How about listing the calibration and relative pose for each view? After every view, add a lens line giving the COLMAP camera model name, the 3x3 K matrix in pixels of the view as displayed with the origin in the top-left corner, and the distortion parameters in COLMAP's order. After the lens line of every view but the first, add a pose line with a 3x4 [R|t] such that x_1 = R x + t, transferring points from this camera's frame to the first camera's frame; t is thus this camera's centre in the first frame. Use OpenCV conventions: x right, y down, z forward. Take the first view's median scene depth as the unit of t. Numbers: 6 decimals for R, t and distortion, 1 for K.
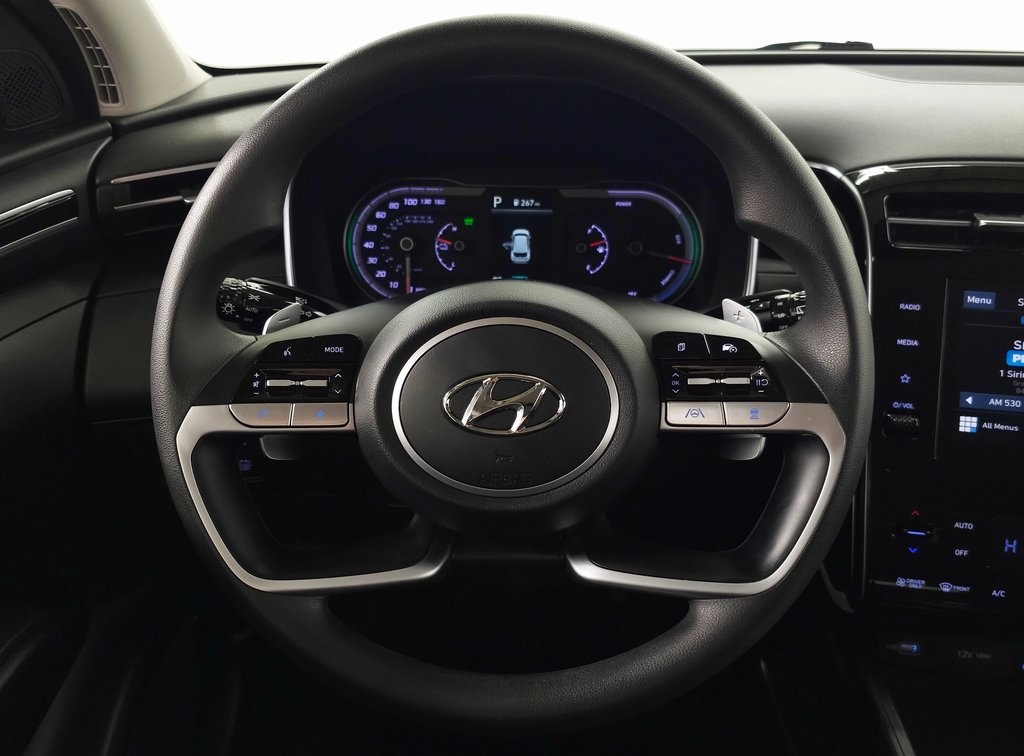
lens RADIAL K [[848.7, 0, 501.7], [0, 848.7, 382.1], [0, 0, 1]] dist [0.037372, -0.046064]
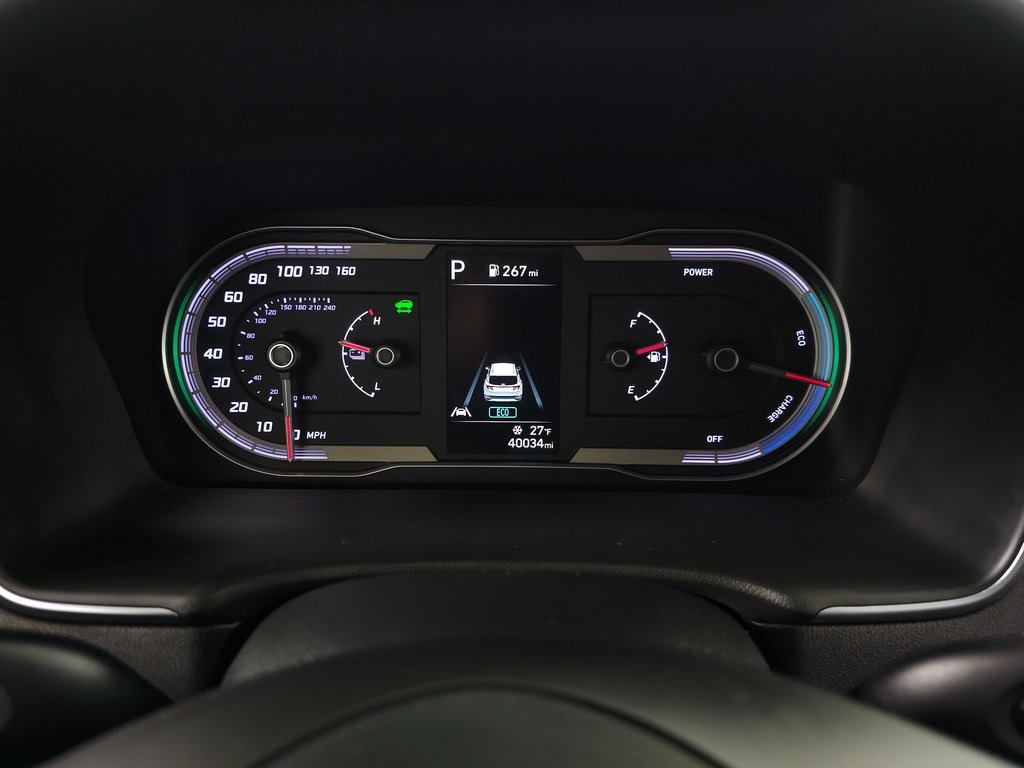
lens RADIAL K [[686.6, 0, 509.5], [0, 686.6, 347.5], [0, 0, 1]] dist [0.023064, -0.031868]
pose [[0.998910, -0.020069, 0.042145, 0.008484], [0.018910, 0.999437, 0.027728, -0.176843], [-0.042678, -0.026901, 0.998727, 0.579993]]
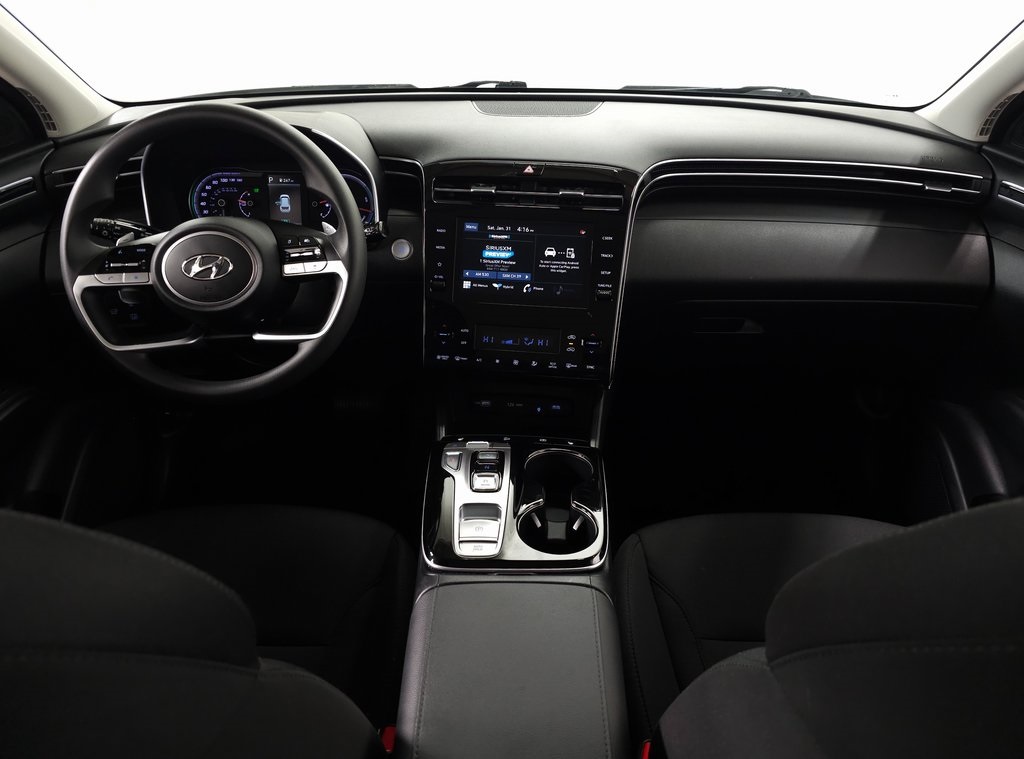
lens RADIAL K [[686.6, 0, 513.3], [0, 686.6, 379.3], [0, 0, 1]] dist [0.023064, -0.031868]
pose [[0.997423, -0.027487, 0.066277, 0.425872], [0.021630, 0.995929, 0.087513, 0.109843], [-0.068413, -0.085854, 0.993956, -0.611370]]
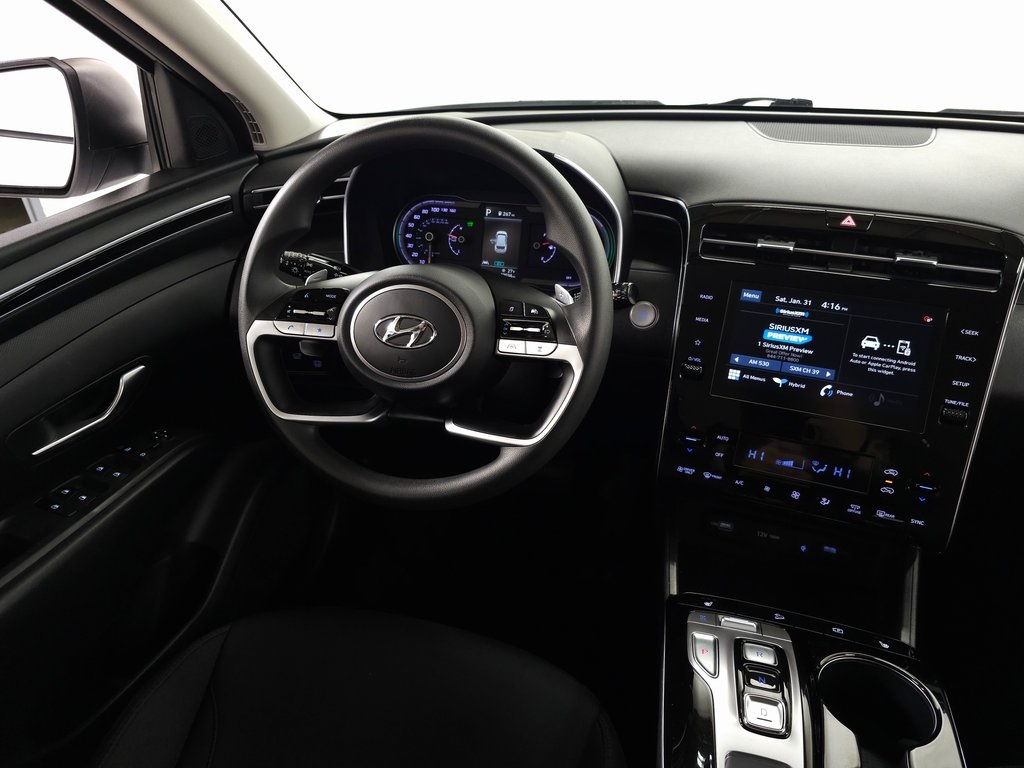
lens RADIAL K [[702.1, 0, 503.8], [0, 702.1, 380.6], [0, 0, 1]] dist [0.043181, -0.044405]
pose [[0.977690, 0.093508, -0.188090, 0.296771], [-0.082888, 0.994529, 0.063577, 0.010158], [0.193006, -0.046568, 0.980092, -0.274277]]
